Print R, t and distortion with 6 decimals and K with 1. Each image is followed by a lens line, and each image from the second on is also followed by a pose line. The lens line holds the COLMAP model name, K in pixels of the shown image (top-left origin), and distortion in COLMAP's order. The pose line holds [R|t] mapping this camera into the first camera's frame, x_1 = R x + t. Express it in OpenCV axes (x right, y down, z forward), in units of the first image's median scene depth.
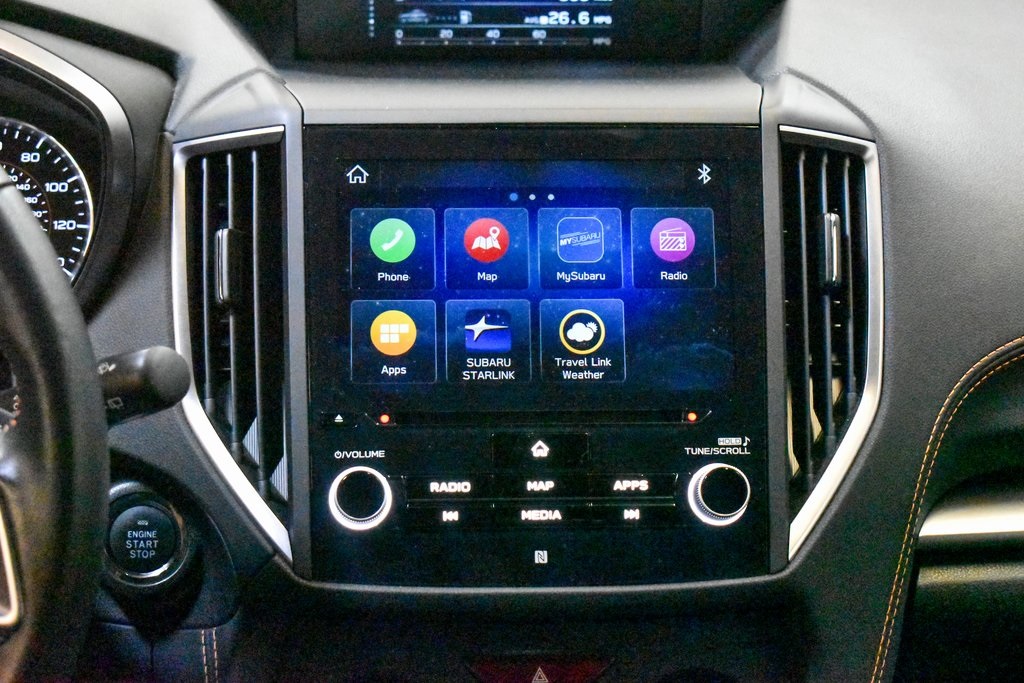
lens RADIAL K [[2054.6, 0, 504.7], [0, 2054.6, 336.9], [0, 0, 1]] dist [-0.043302, 0.000000]
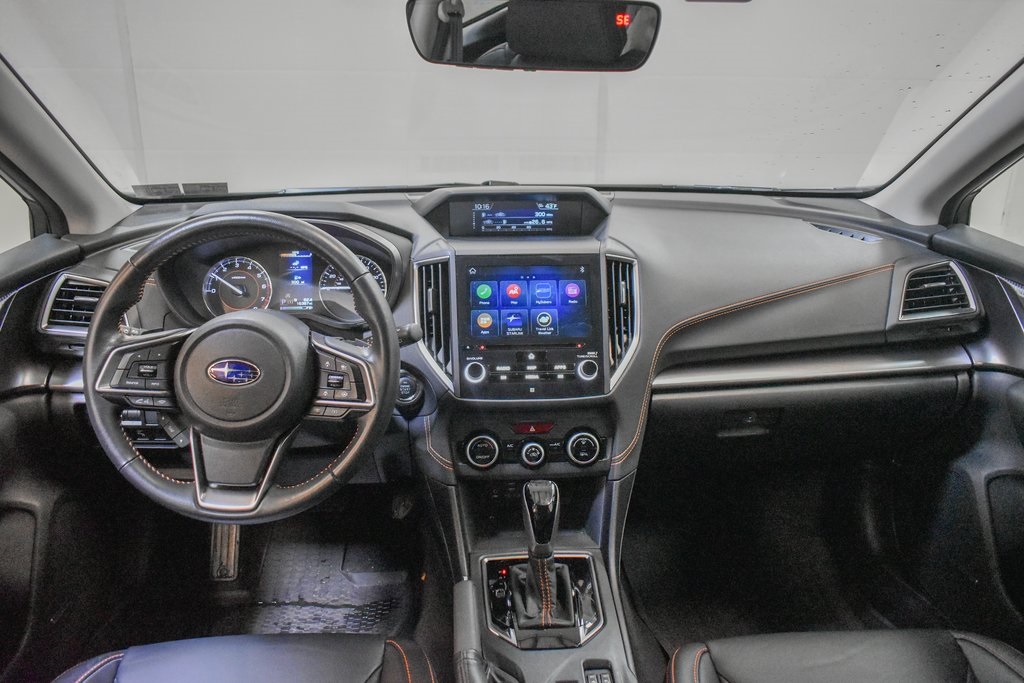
lens RADIAL K [[761.1, 0, 518.8], [0, 761.1, 335.8], [0, 0, 1]] dist [-0.025291, 0.025023]
pose [[0.999907, -0.012675, 0.005103, -0.007667], [0.012733, 0.999855, -0.011326, 0.035066], [-0.004959, 0.011390, 0.999923, -0.171732]]
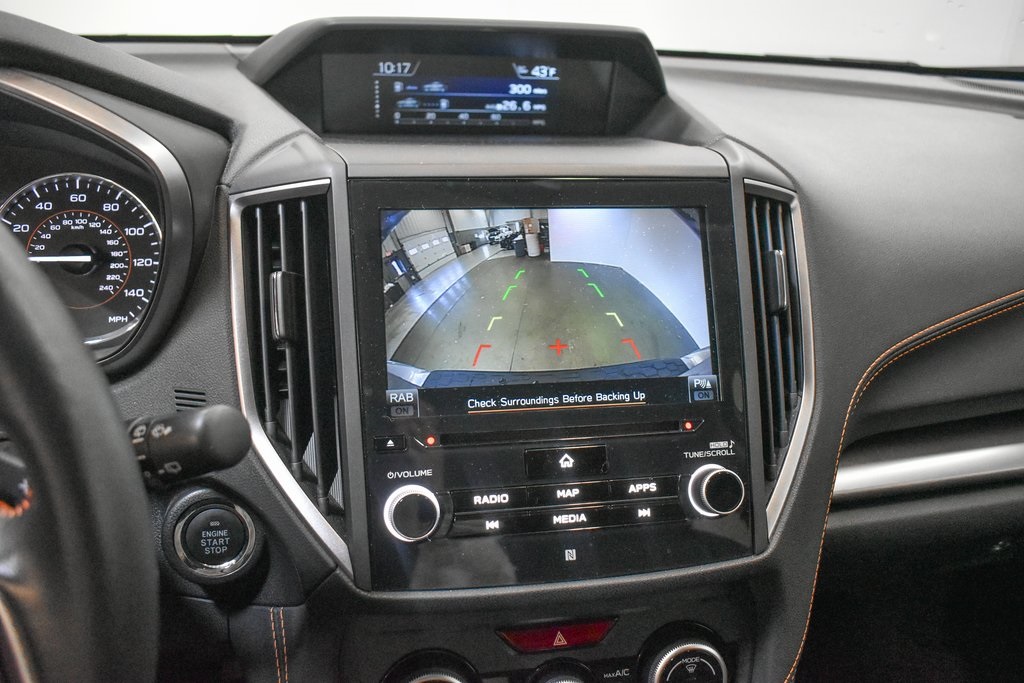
lens RADIAL K [[854.3, 0, 508.7], [0, 854.3, 338.0], [0, 0, 1]] dist [-0.025489, 0.003745]
pose [[0.990254, -0.025802, 0.136863, -0.076420], [0.015808, 0.997161, 0.073616, -0.048666], [-0.138374, -0.070735, 0.987851, 0.518163]]
